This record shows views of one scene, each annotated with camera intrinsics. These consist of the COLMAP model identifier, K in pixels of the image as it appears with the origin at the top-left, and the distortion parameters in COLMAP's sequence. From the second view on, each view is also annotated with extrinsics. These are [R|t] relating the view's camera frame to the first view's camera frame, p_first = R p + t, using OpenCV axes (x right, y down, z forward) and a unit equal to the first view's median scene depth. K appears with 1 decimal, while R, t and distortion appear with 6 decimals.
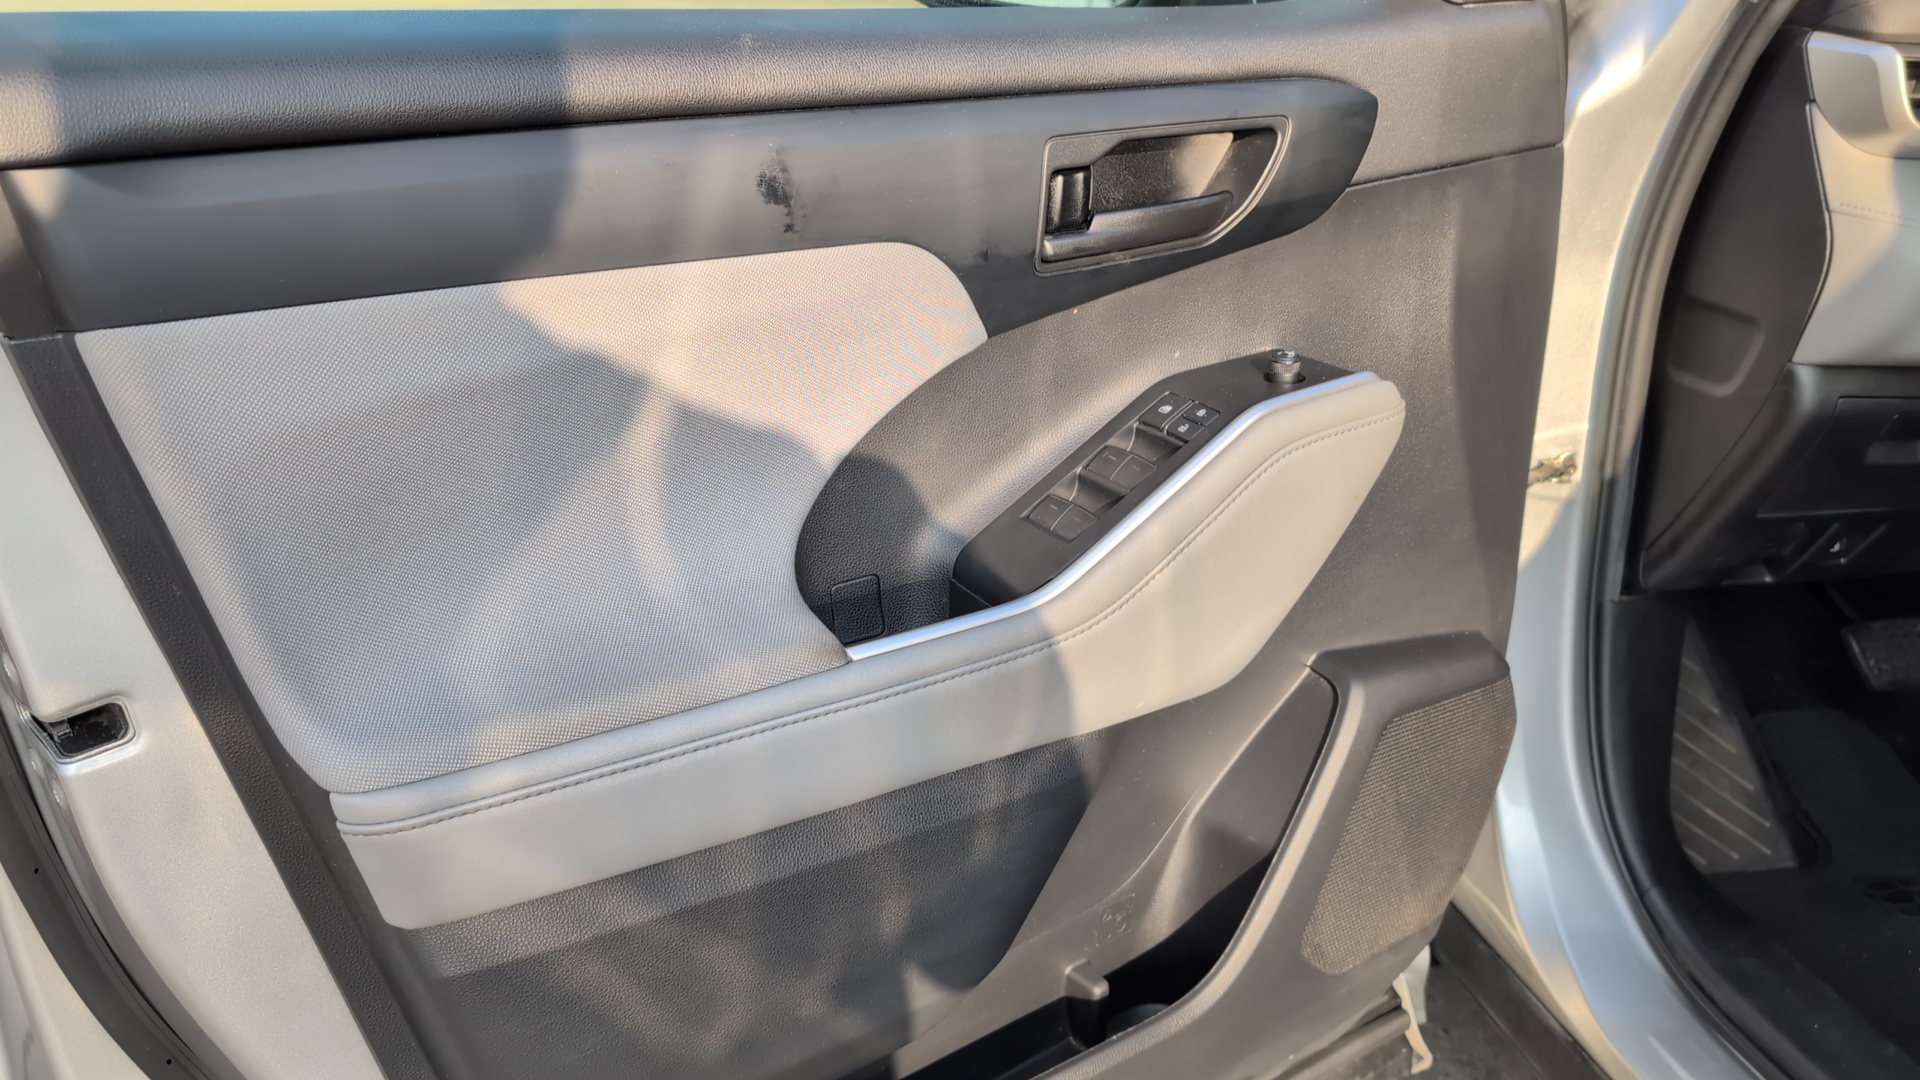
lens RADIAL K [[1640.3, 0, 960.5], [0, 1640.3, 538.4], [0, 0, 1]] dist [-0.012862, -0.007651]
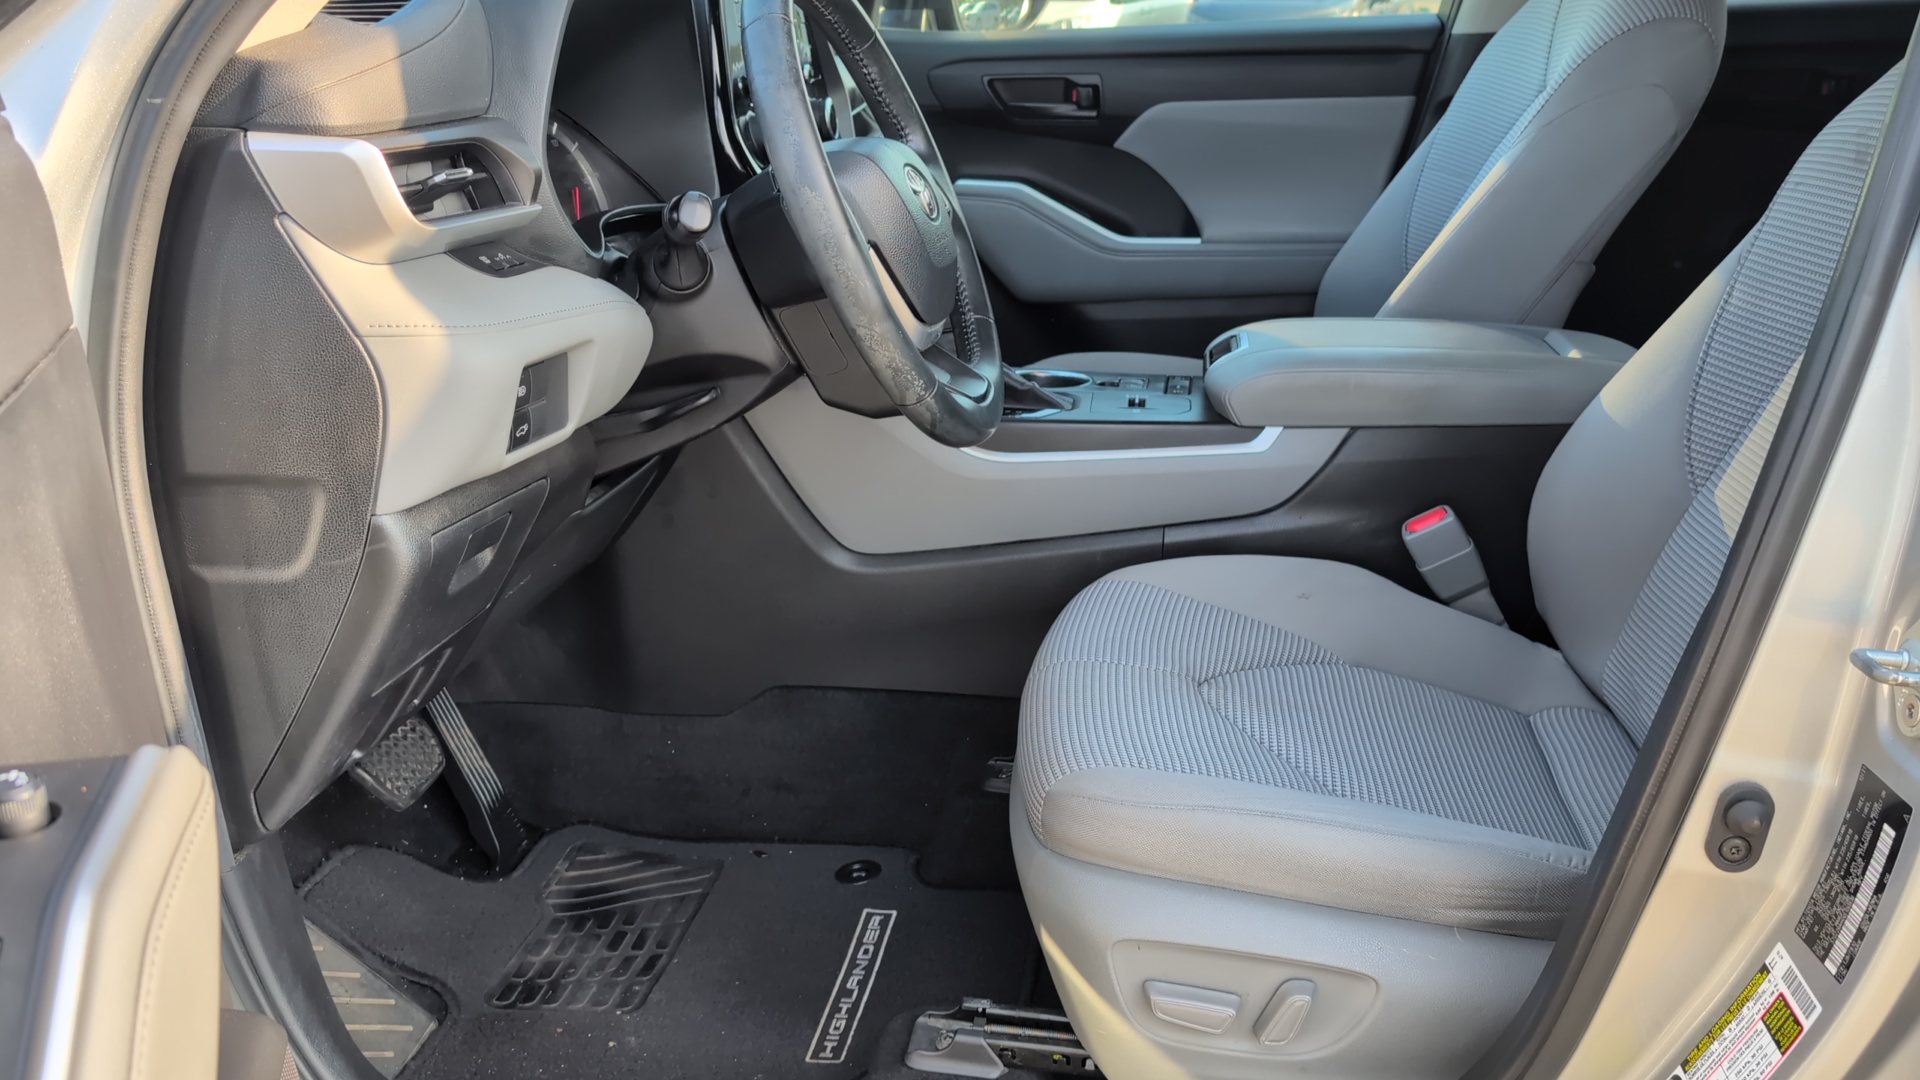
lens RADIAL K [[1640.3, 0, 959.8], [0, 1640.3, 535.6], [0, 0, 1]] dist [-0.012862, -0.007651]
pose [[0.379980, -0.308031, 0.872200, -0.112588], [0.345281, 0.922002, 0.175195, -0.142086], [-0.858135, 0.234584, 0.456699, 0.361952]]
